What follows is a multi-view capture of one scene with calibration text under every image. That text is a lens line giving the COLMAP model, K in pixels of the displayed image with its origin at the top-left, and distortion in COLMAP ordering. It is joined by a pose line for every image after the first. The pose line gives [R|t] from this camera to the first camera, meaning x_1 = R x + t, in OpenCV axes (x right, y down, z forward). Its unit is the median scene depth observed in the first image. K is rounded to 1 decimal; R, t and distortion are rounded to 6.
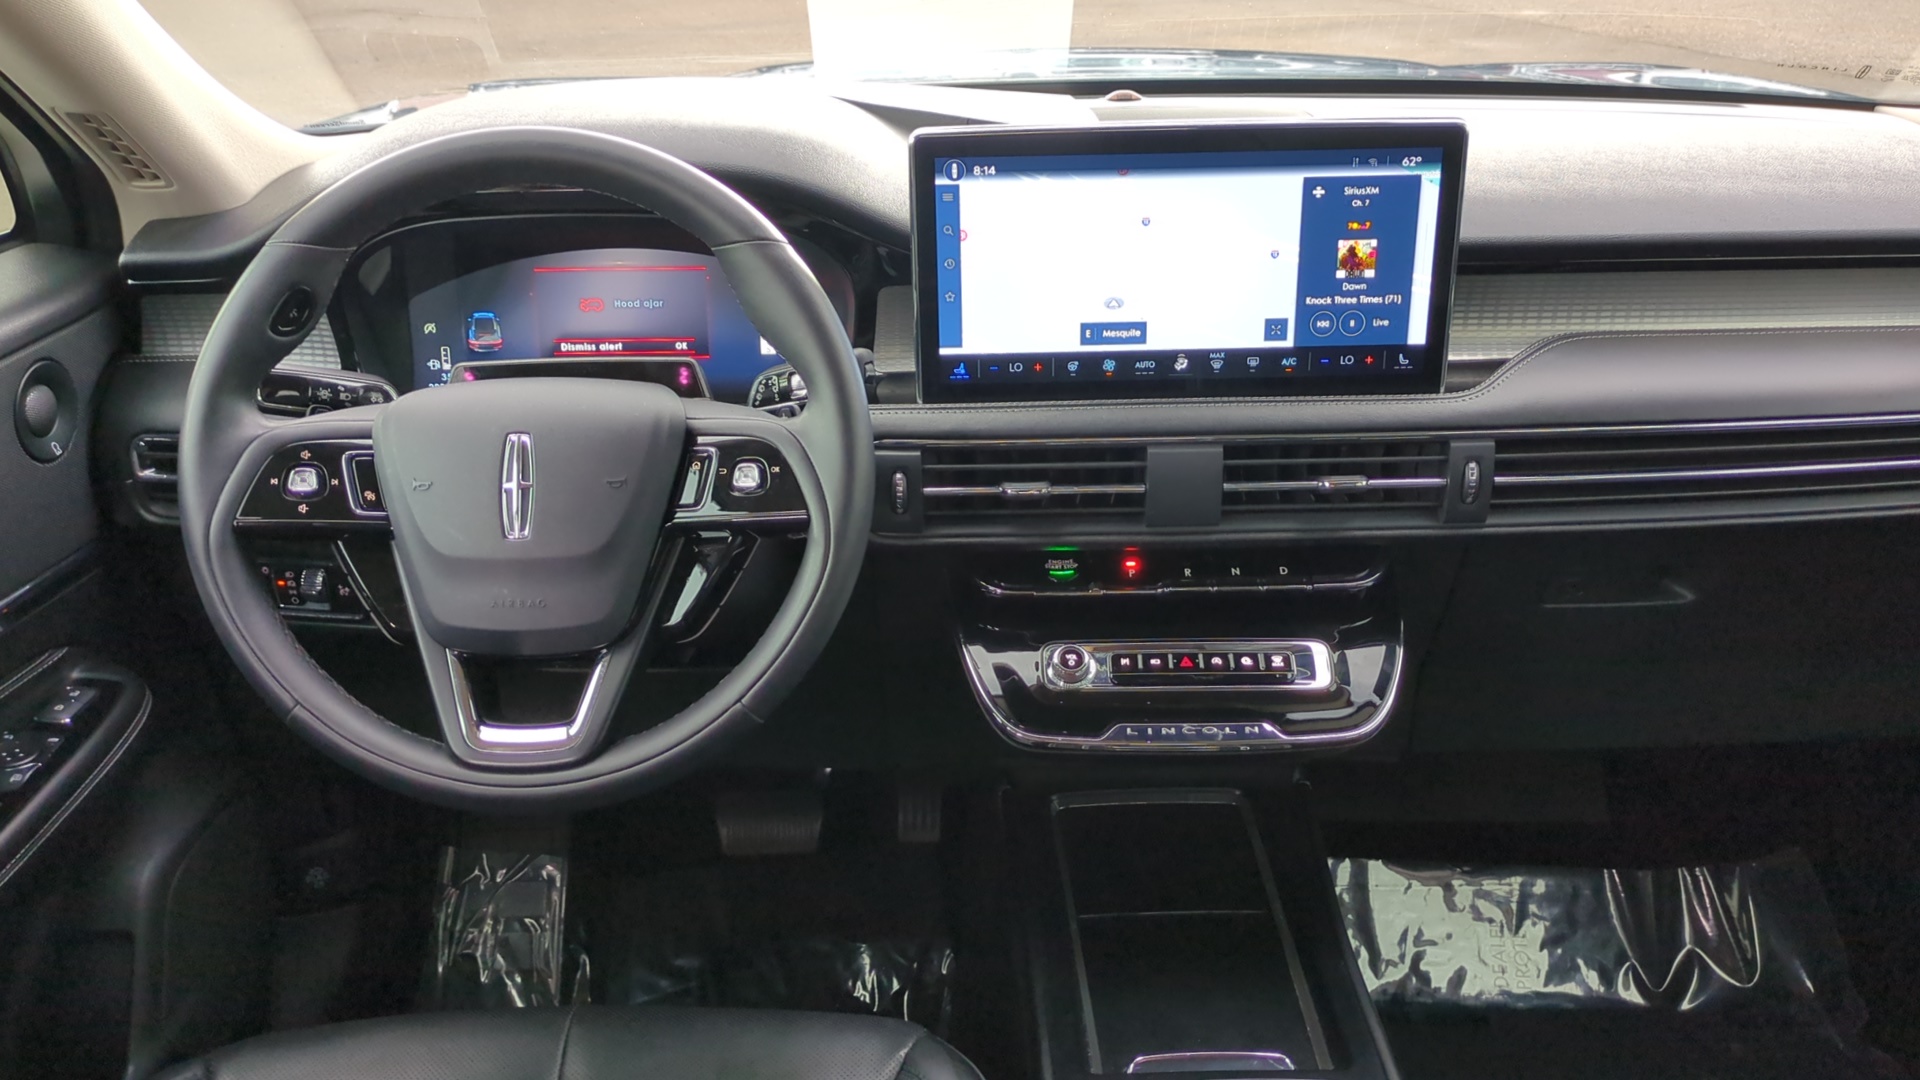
lens RADIAL K [[1661.5, 0, 958.4], [0, 1661.5, 545.5], [0, 0, 1]] dist [0.055158, -0.006734]
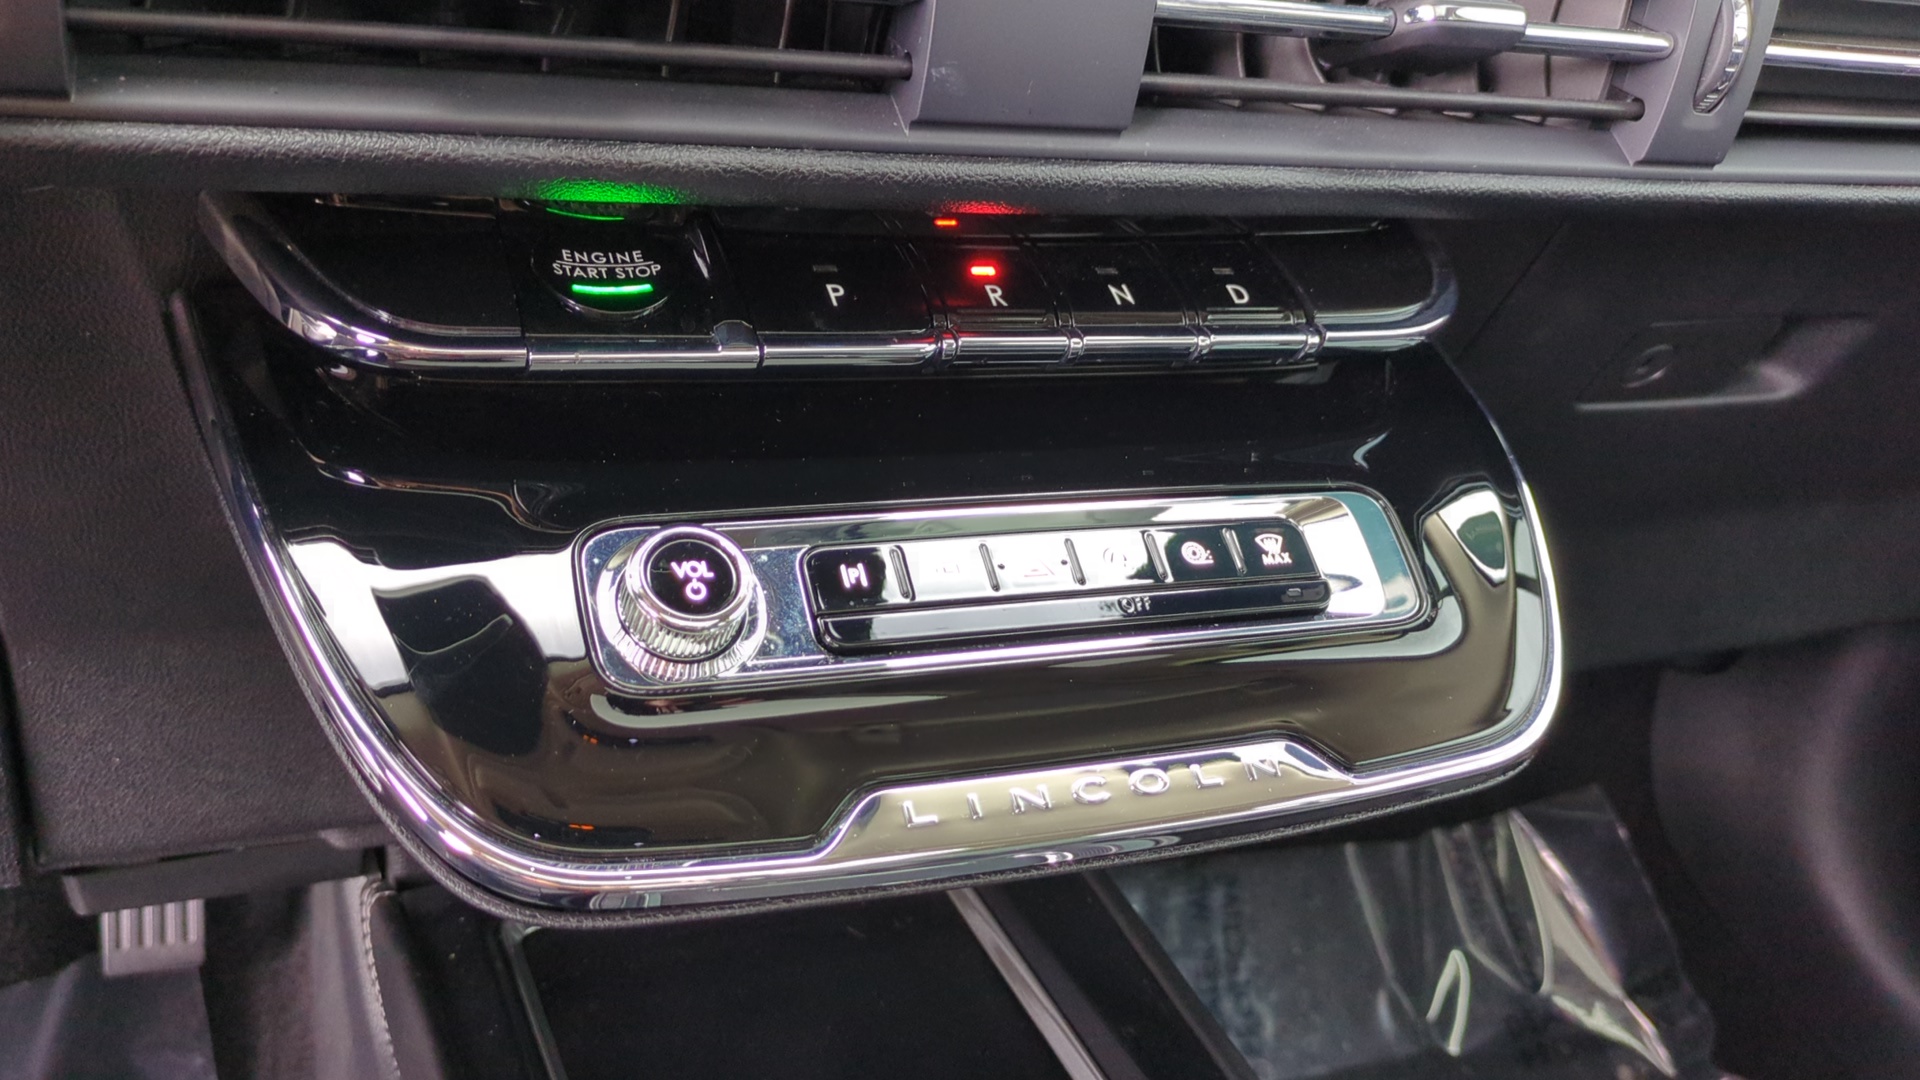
lens RADIAL K [[1683.4, 0, 985.5], [0, 1683.4, 542.8], [0, 0, 1]] dist [0.081945, -0.123608]
pose [[0.907496, -0.042401, 0.417915, -0.006630], [0.011449, 0.997020, 0.076294, 0.041191], [-0.419904, -0.064451, 0.905277, 0.720326]]
